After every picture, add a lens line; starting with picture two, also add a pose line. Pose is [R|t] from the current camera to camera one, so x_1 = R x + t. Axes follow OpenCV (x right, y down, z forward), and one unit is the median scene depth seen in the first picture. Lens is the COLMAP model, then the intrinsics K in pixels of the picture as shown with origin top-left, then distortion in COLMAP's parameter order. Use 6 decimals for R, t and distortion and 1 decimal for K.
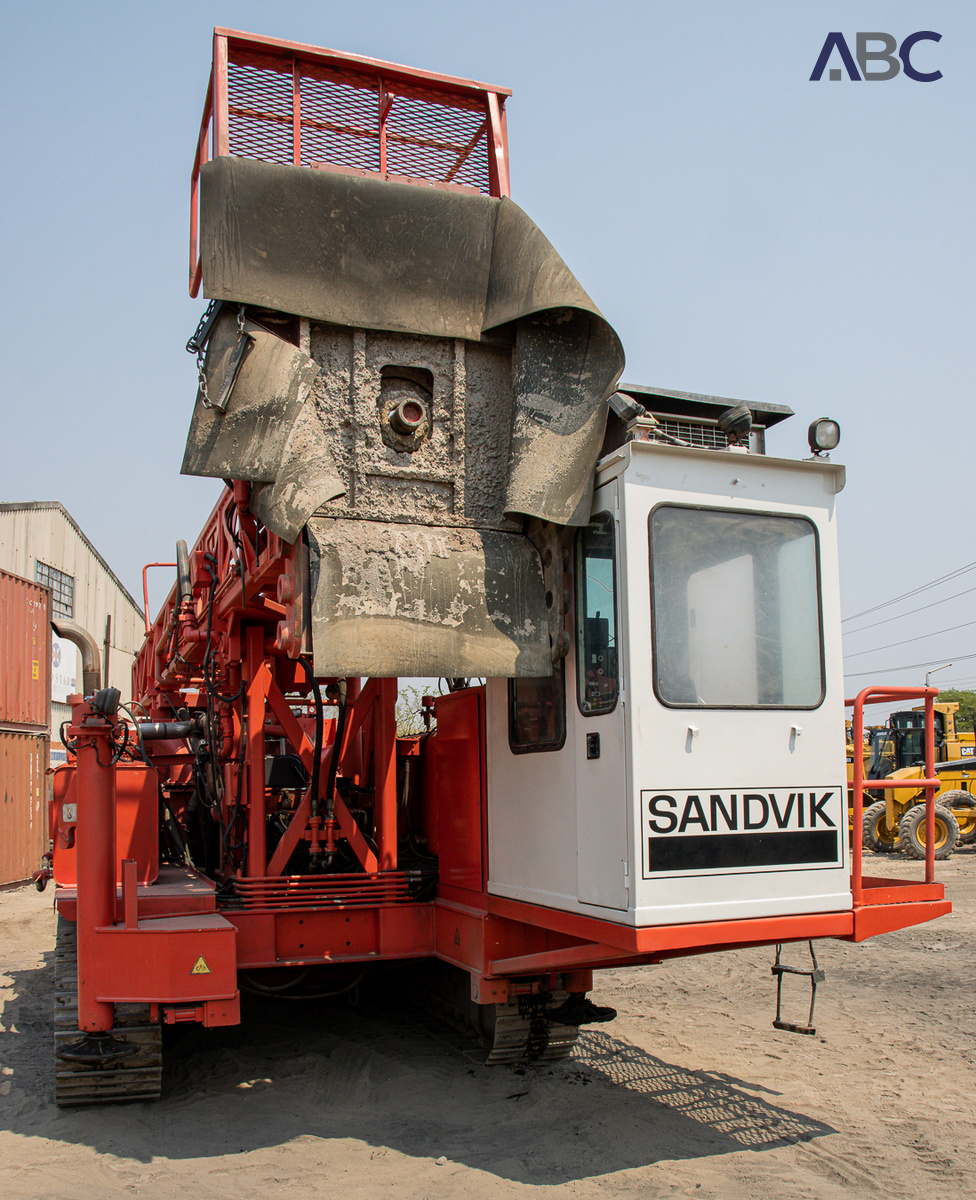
lens RADIAL K [[1134.6, 0, 481.2], [0, 1134.6, 733.9], [0, 0, 1]] dist [-0.142662, 0.118164]
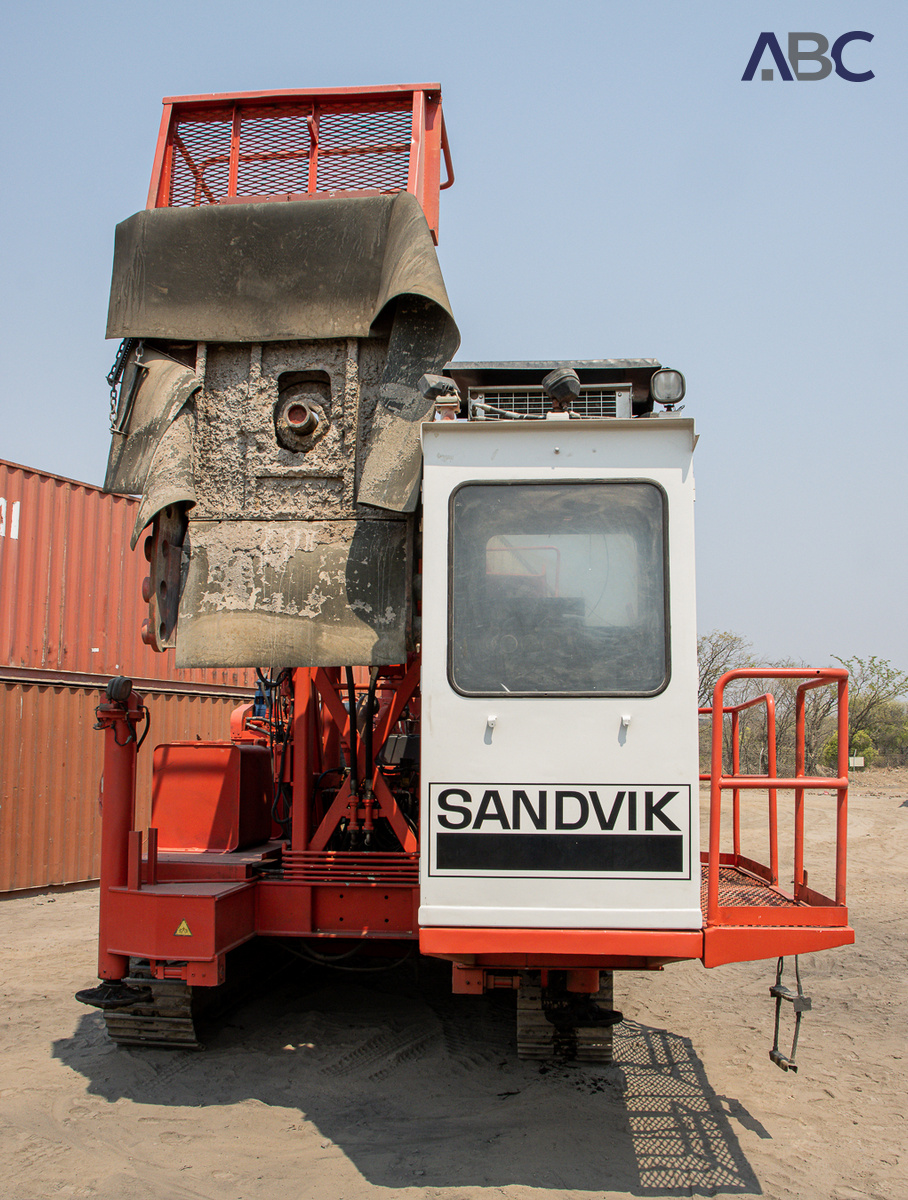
lens RADIAL K [[1125.4, 0, 459.2], [0, 1125.4, 634.3], [0, 0, 1]] dist [-0.131332, 0.125568]
pose [[0.901986, -0.026165, -0.430972, 0.536551], [-0.000916, 0.998044, -0.062510, -0.015355], [0.431765, 0.056778, 0.900197, 0.135862]]
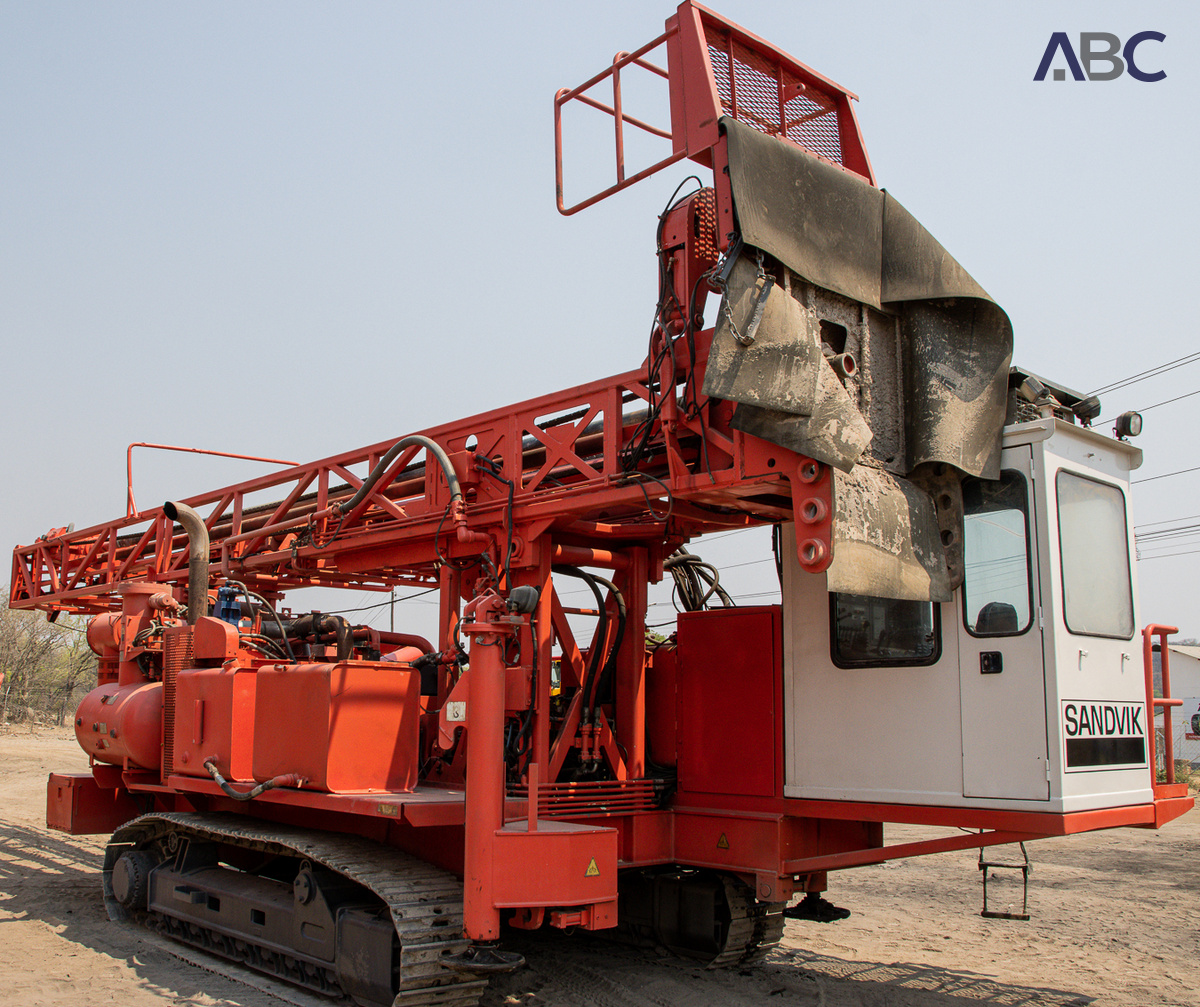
lens RADIAL K [[1223.5, 0, 515.9], [0, 1223.5, 521.2], [0, 0, 1]] dist [-0.135447, 0.121219]
pose [[0.939713, 0.083475, 0.331618, -0.799059], [-0.044899, 0.991472, -0.122343, 0.039938], [-0.339003, 0.100078, 0.935447, -0.027516]]
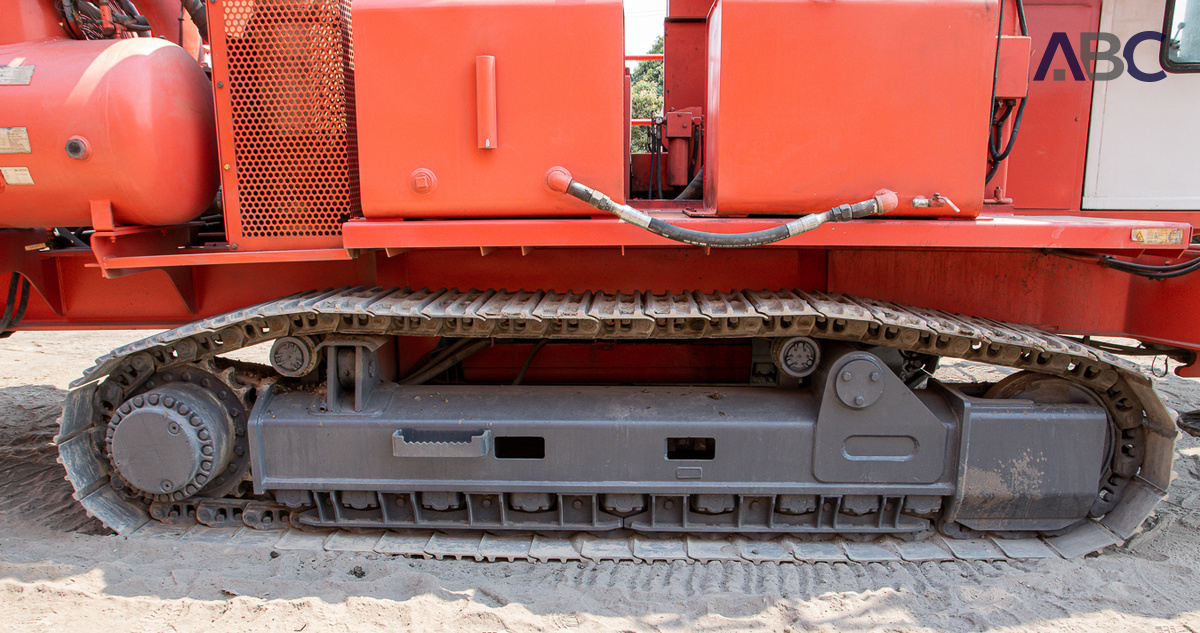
lens RADIAL K [[950.1, 0, 597.2], [0, 950.1, 416.9], [0, 0, 1]] dist [-0.155326, 0.141735]
pose [[0.381252, -0.210170, 0.900264, -1.200197], [-0.040847, 0.969035, 0.243523, 0.174604], [-0.923569, -0.129617, 0.360861, 1.351987]]
